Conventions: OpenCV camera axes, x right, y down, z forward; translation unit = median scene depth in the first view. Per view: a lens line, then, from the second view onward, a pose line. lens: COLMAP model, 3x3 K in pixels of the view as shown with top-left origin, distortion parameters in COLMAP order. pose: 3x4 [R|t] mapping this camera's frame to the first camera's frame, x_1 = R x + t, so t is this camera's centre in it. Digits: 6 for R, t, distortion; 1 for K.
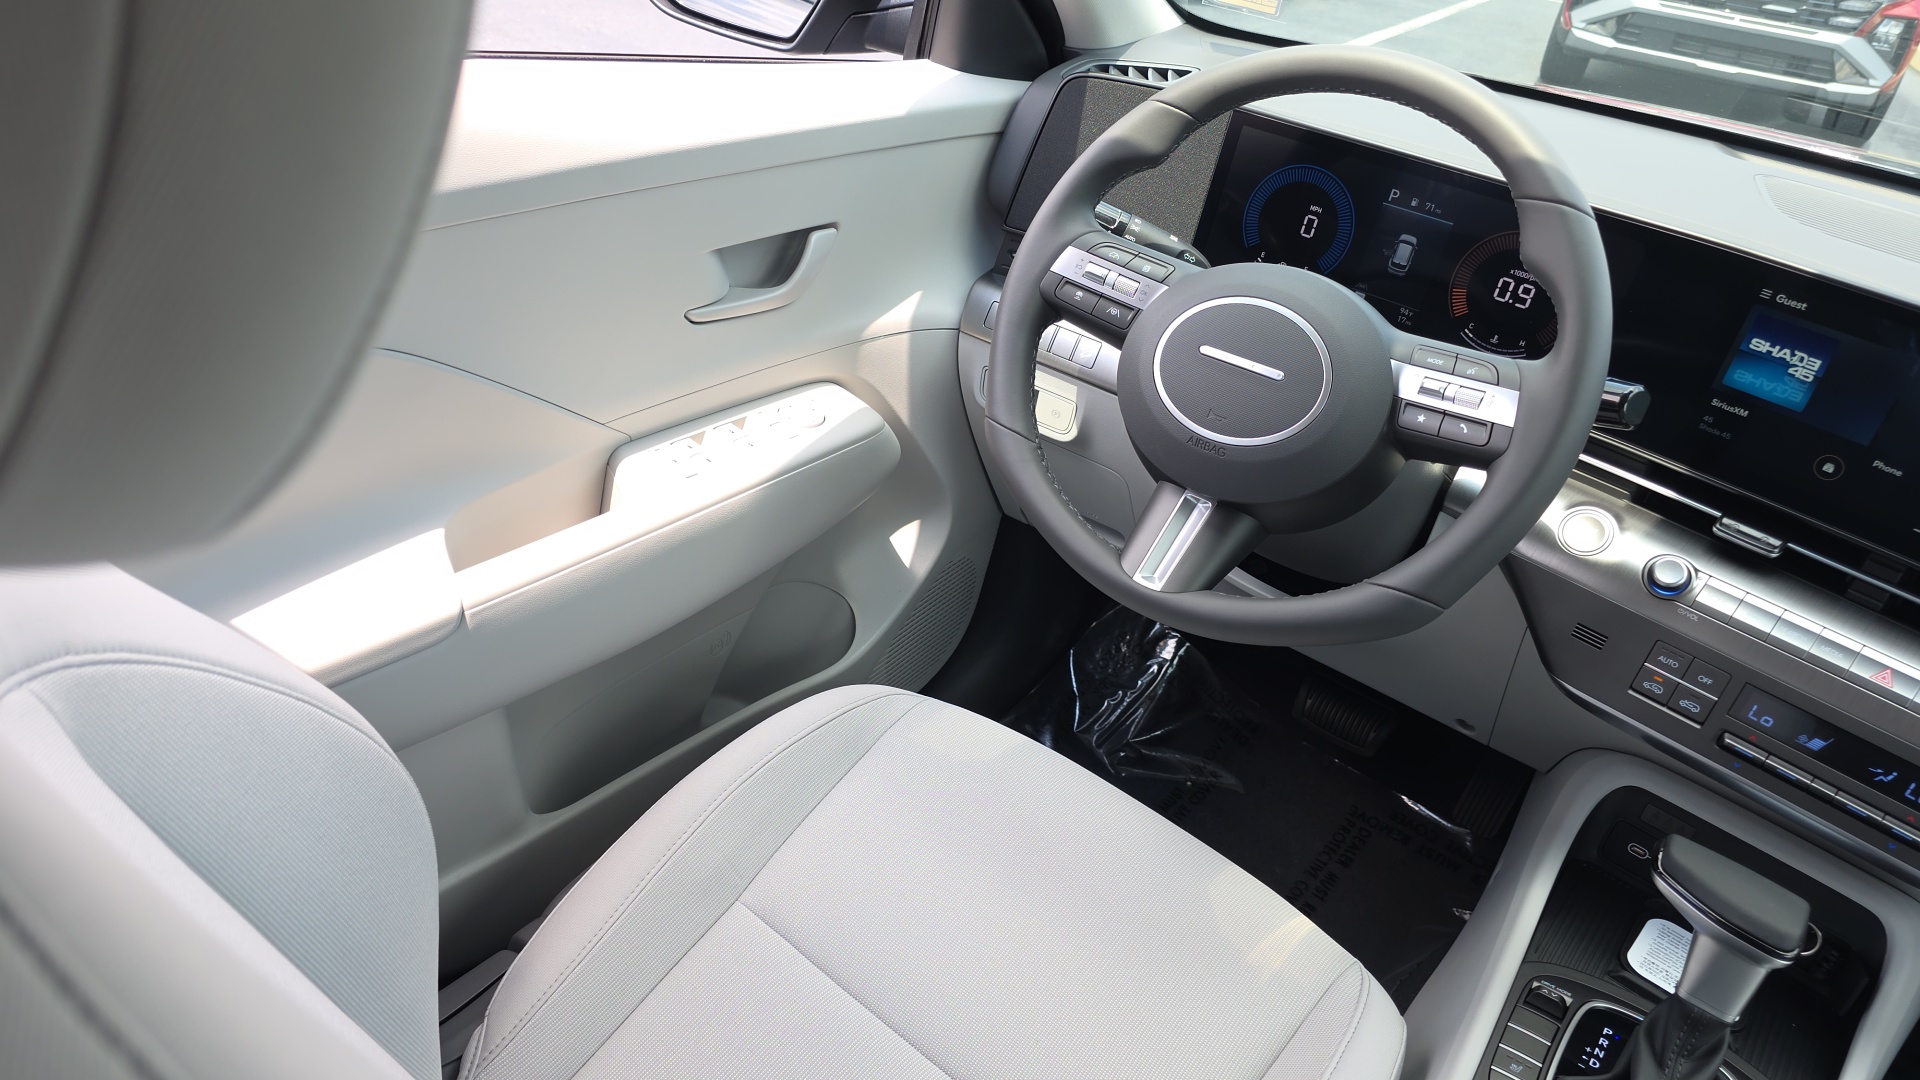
lens RADIAL K [[1309.5, 0, 925.9], [0, 1309.5, 540.3], [0, 0, 1]] dist [0.042262, -0.047814]
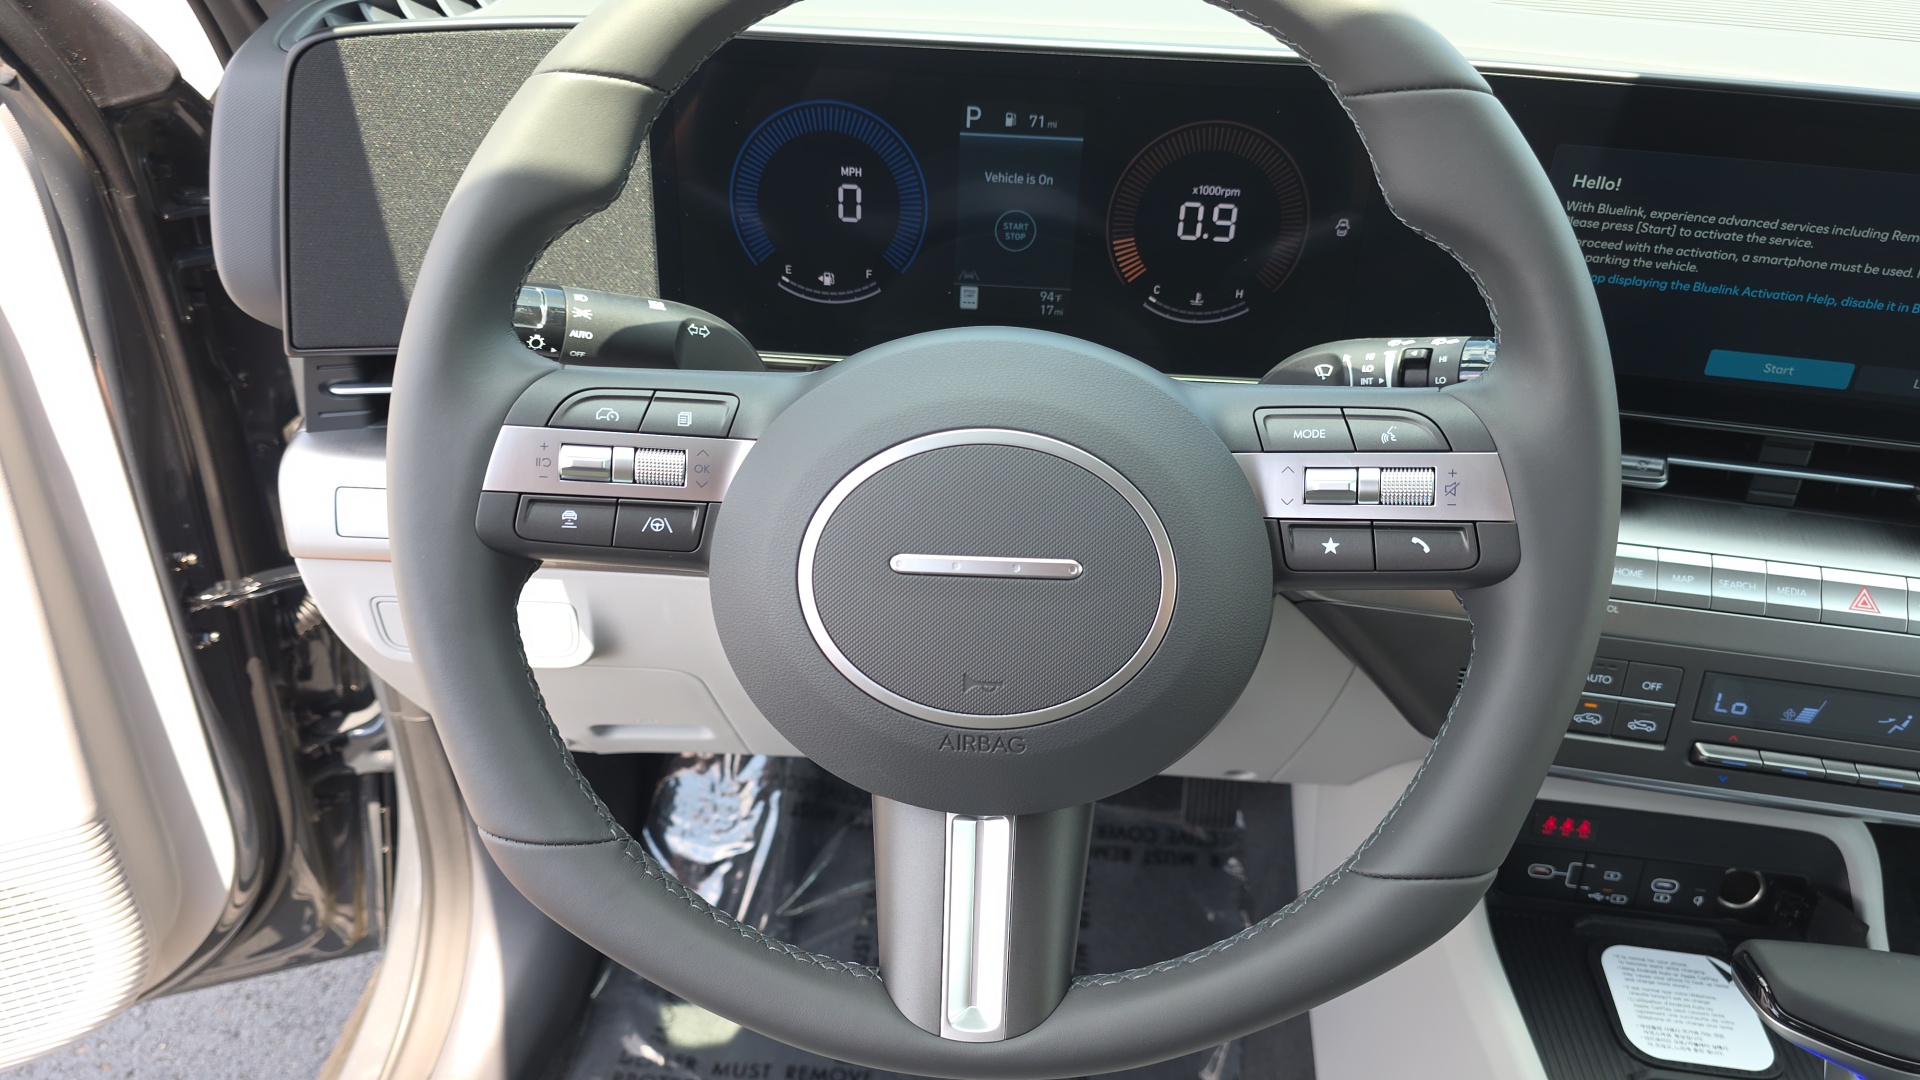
lens RADIAL K [[1317.3, 0, 954.6], [0, 1317.3, 557.4], [0, 0, 1]] dist [0.044335, -0.064031]
pose [[0.815063, -0.409164, 0.410191, 0.028935], [0.365700, 0.912461, 0.183519, -0.204952], [-0.449373, 0.000428, 0.893344, 0.505785]]
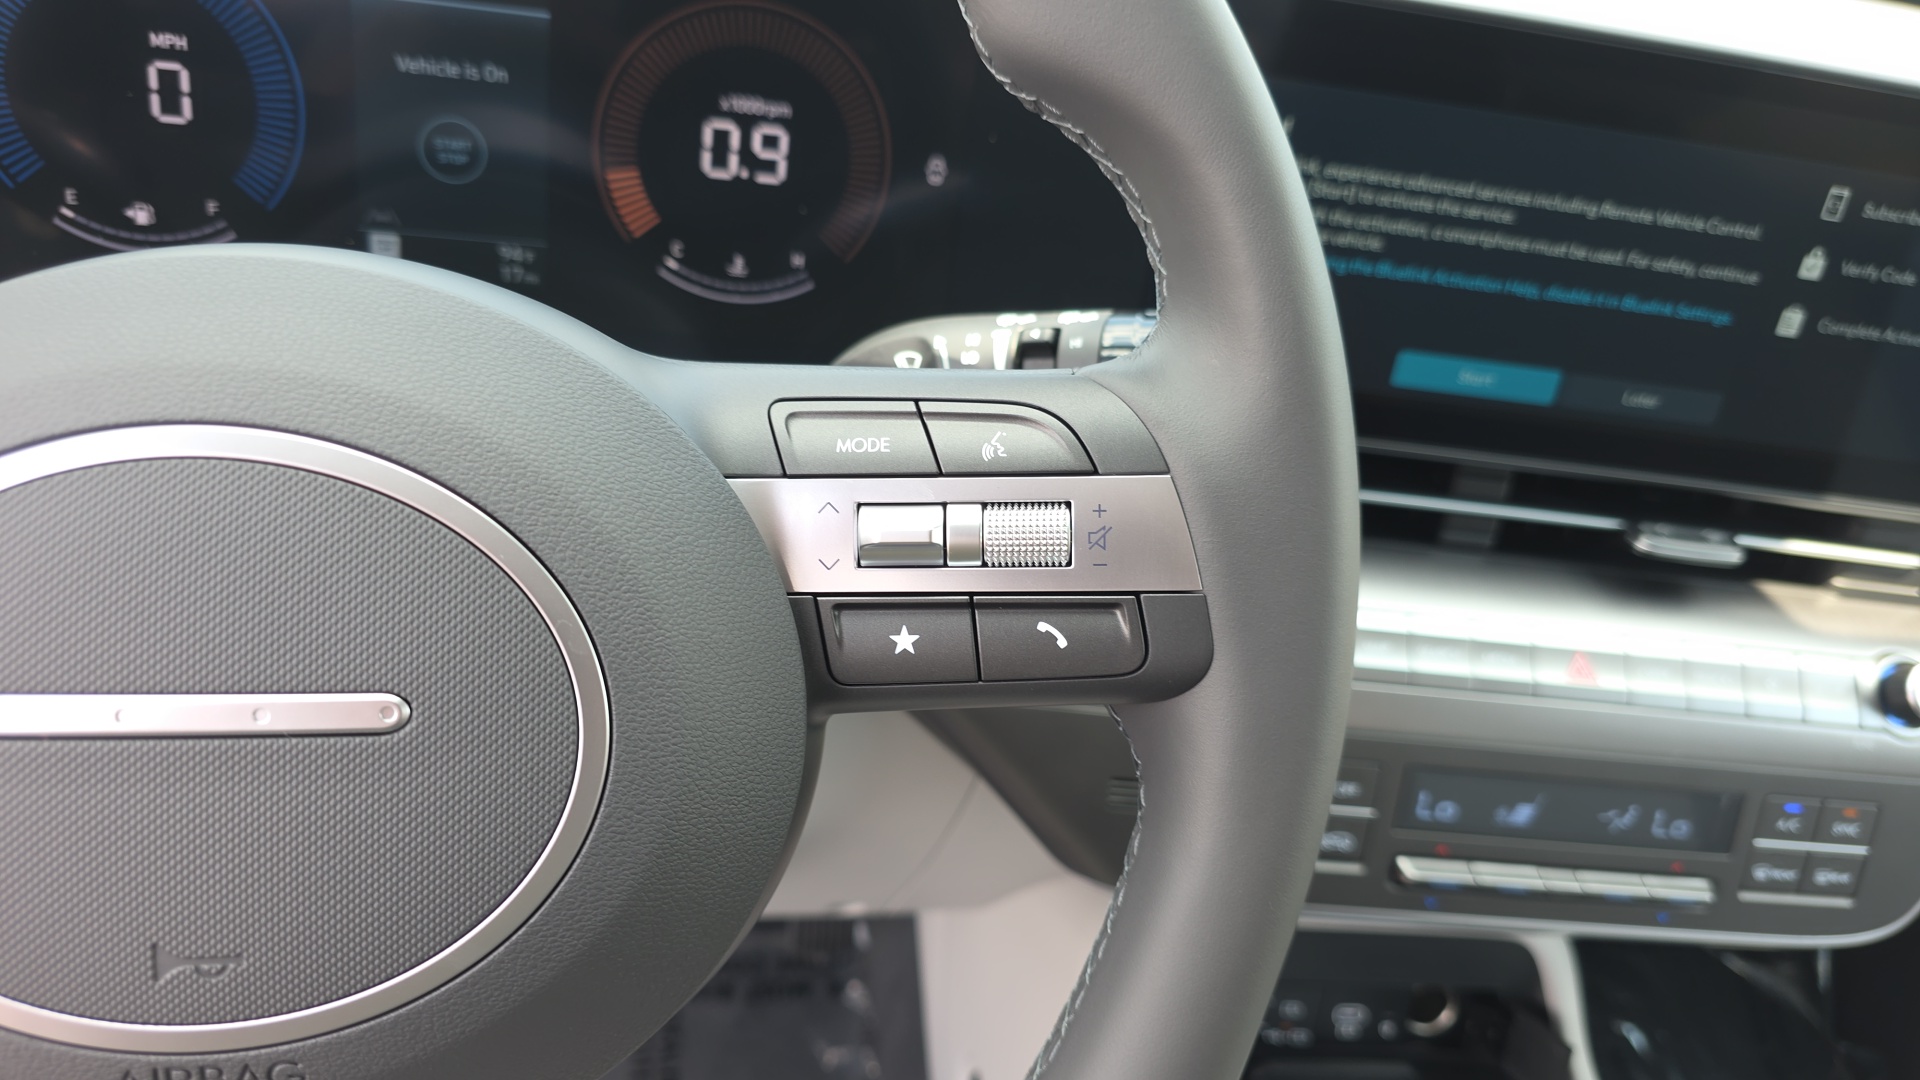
lens RADIAL K [[1362.7, 0, 954.5], [0, 1362.7, 538.2], [0, 0, 1]] dist [0.003481, -0.034334]
pose [[0.668345, -0.399775, 0.627292, 0.168369], [0.332435, 0.914928, 0.228896, -0.154443], [-0.665434, 0.055552, 0.744387, 0.646085]]
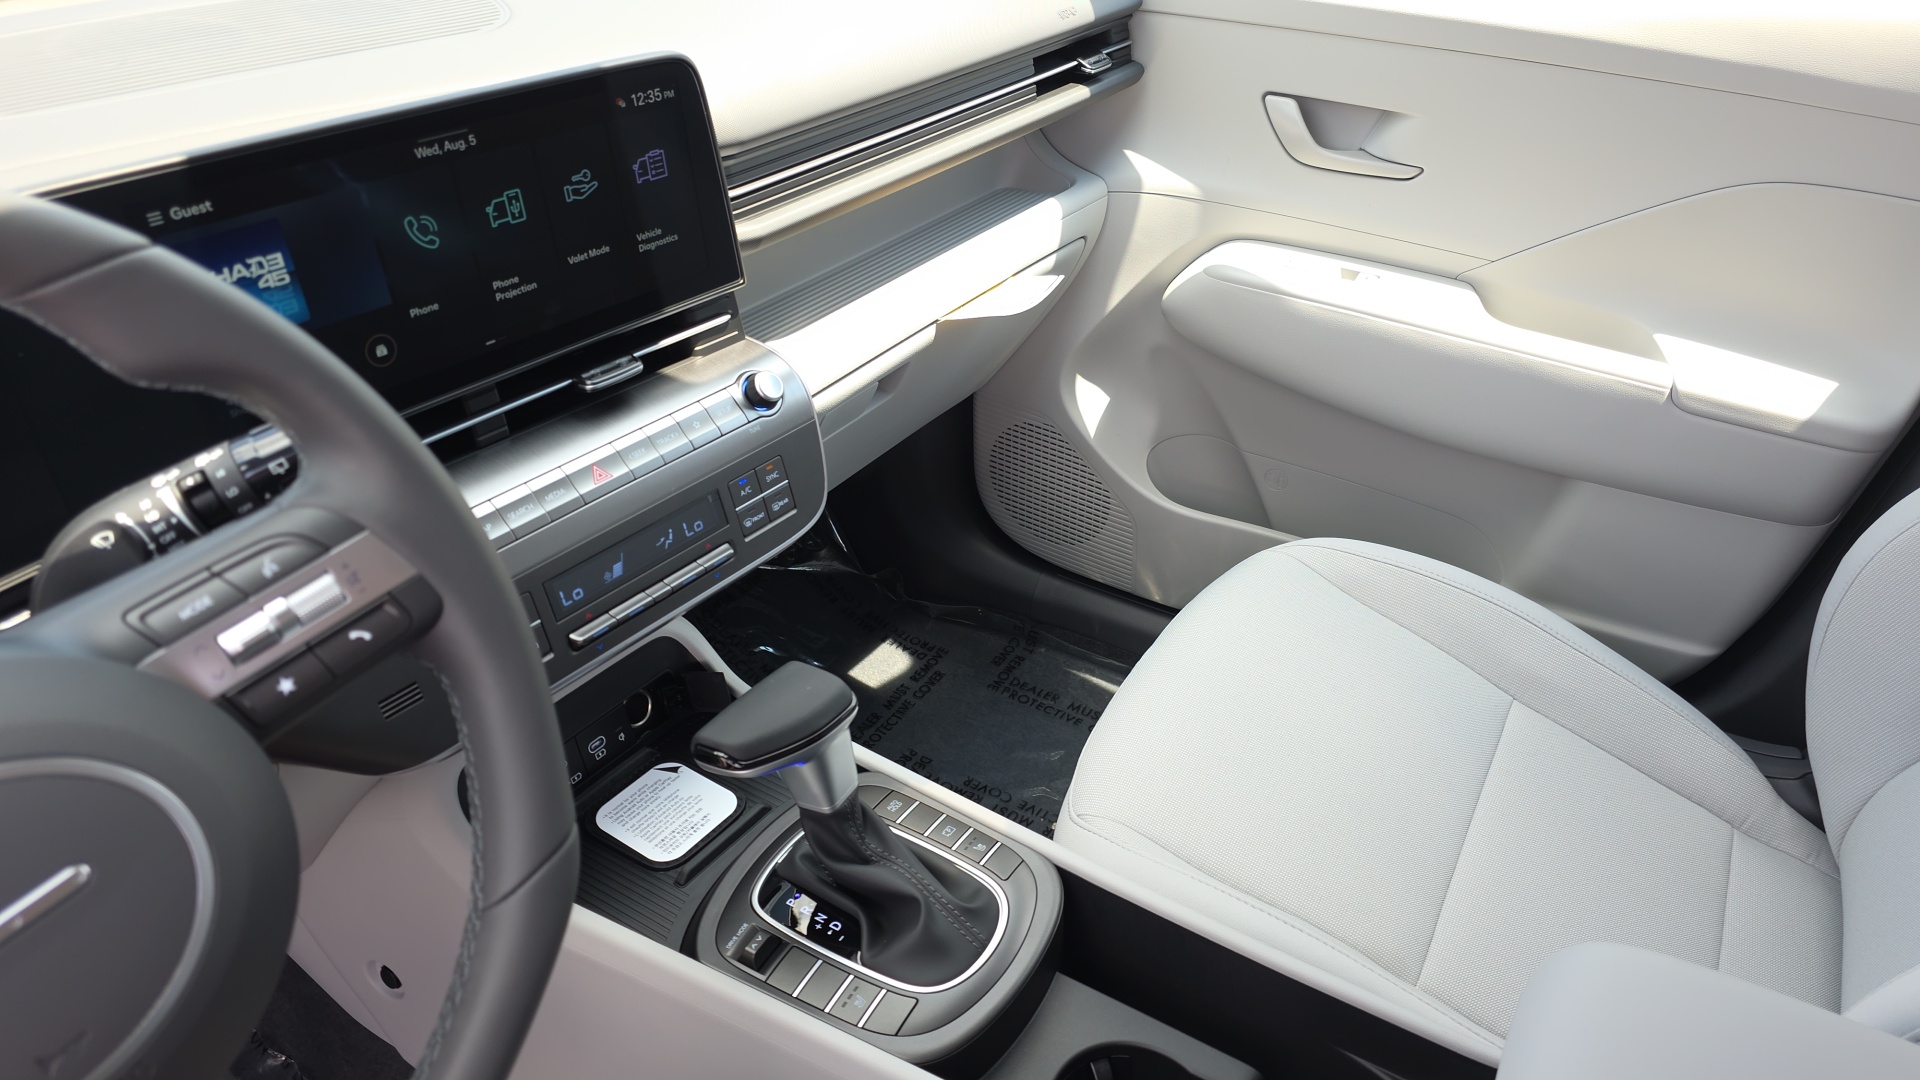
lens RADIAL K [[1309.8, 0, 967.7], [0, 1309.8, 543.7], [0, 0, 1]] dist [0.044932, -0.045217]
pose [[-0.141133, -0.657563, 0.740062, -0.024623], [0.470772, 0.613037, 0.634476, -0.291096], [-0.870894, 0.437946, 0.223042, 0.517341]]
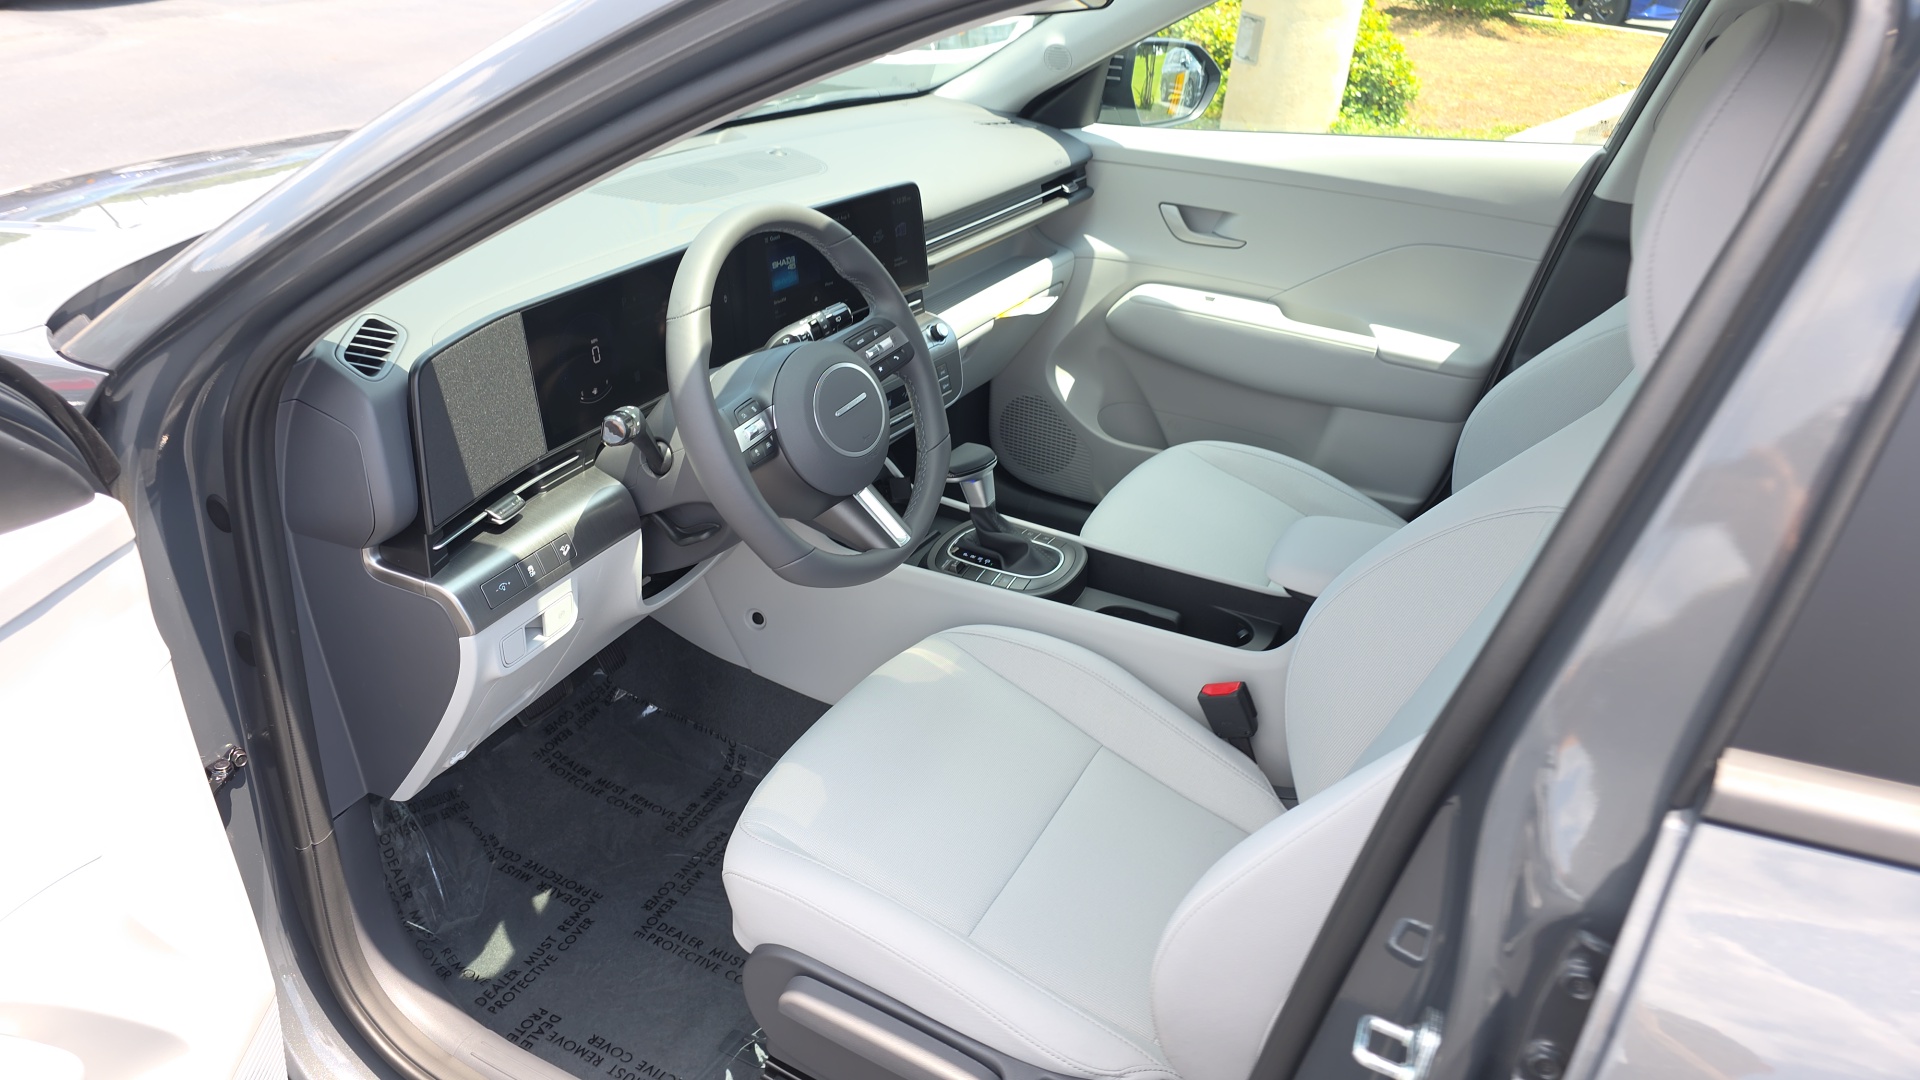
lens RADIAL K [[1344.8, 0, 892.8], [0, 1344.8, 534.2], [0, 0, 1]] dist [0.005217, -0.023432]
pose [[-0.175086, -0.573303, 0.800418, -1.028796], [0.461907, 0.670121, 0.581016, -0.842333], [-0.869475, 0.471447, 0.147484, 0.703255]]
